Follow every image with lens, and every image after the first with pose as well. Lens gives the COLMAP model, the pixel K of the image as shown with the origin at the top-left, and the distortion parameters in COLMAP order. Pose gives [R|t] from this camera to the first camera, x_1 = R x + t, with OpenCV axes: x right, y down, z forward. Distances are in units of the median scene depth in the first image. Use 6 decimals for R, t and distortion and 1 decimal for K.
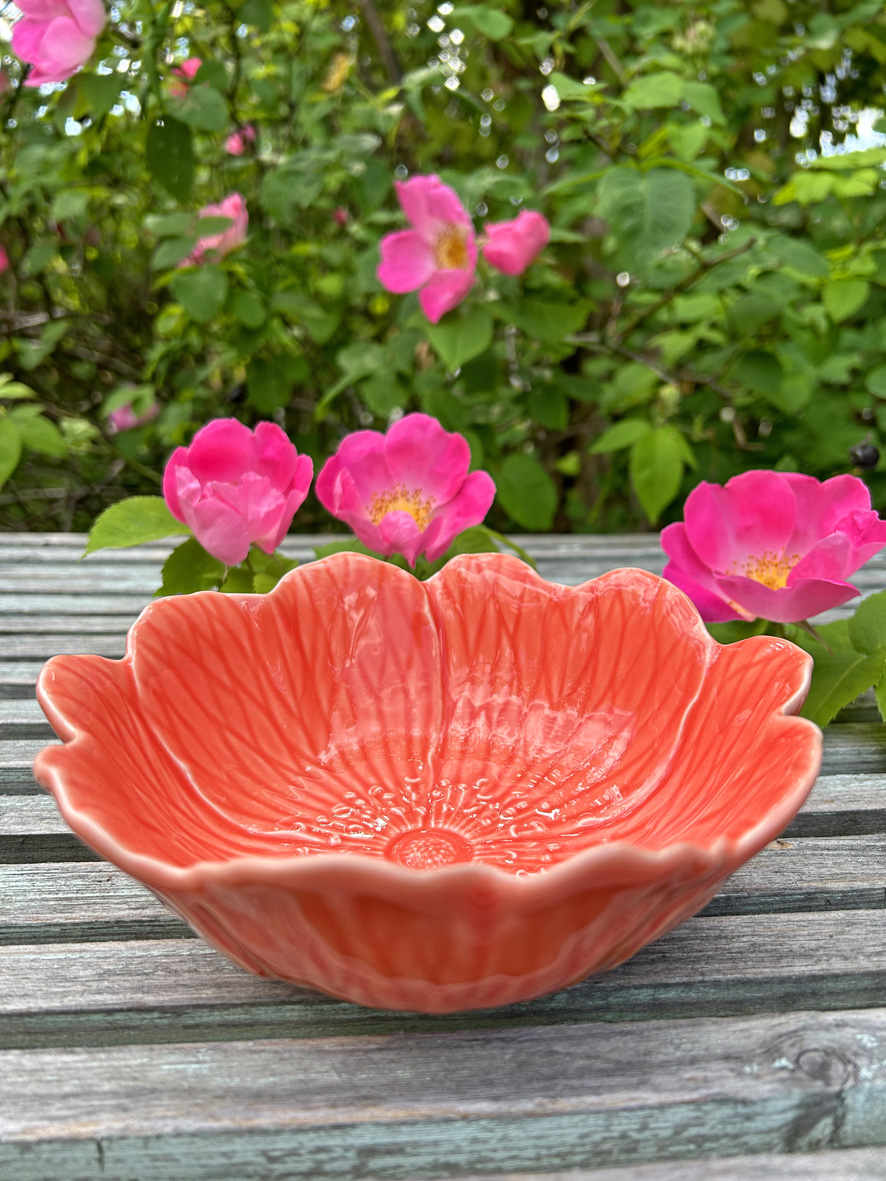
lens RADIAL K [[918.7, 0, 442.4], [0, 918.7, 581.0], [0, 0, 1]] dist [0.052172, -0.077443]
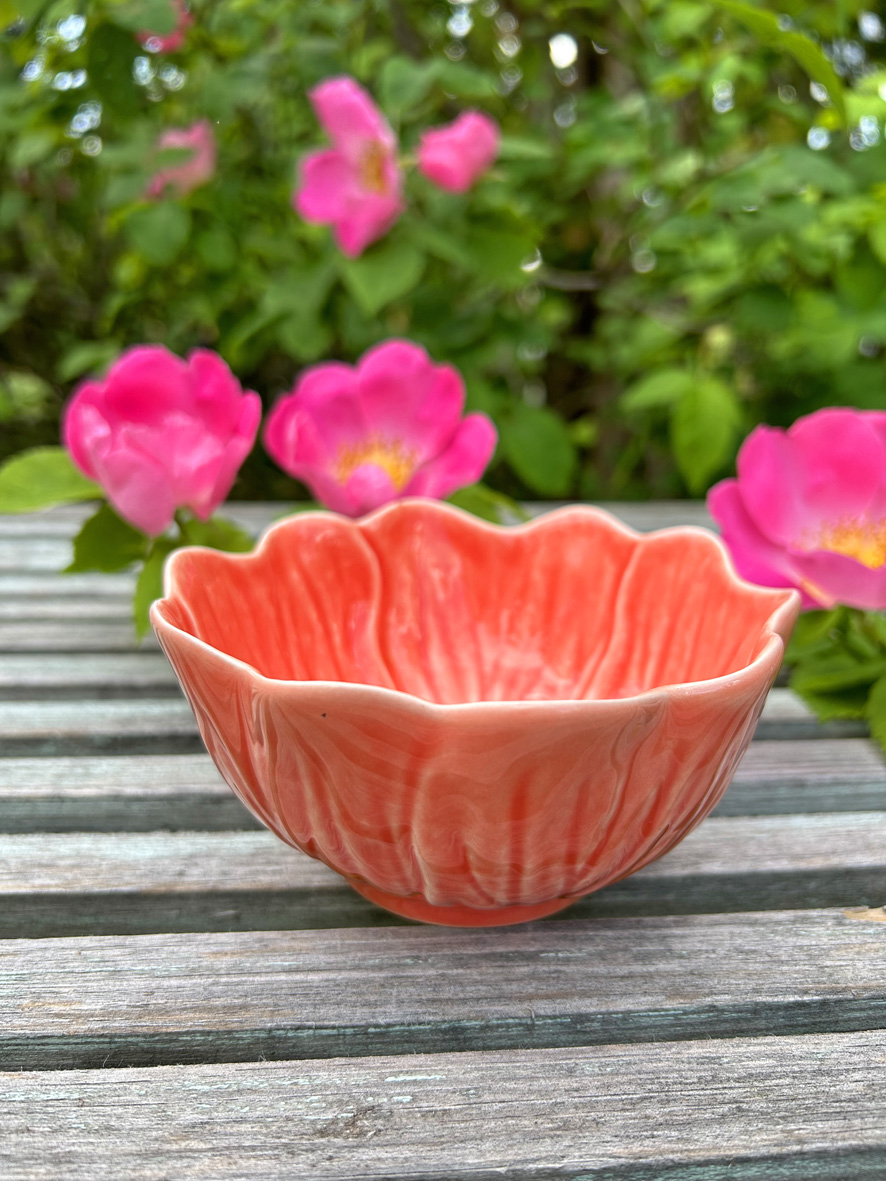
lens RADIAL K [[918.7, 0, 434.1], [0, 918.7, 596.7], [0, 0, 1]] dist [0.052172, -0.077443]
pose [[0.999639, -0.003717, -0.026595, 0.026706], [0.004482, 0.999577, 0.028747, 0.013477], [0.026477, -0.028856, 0.999233, 0.224412]]
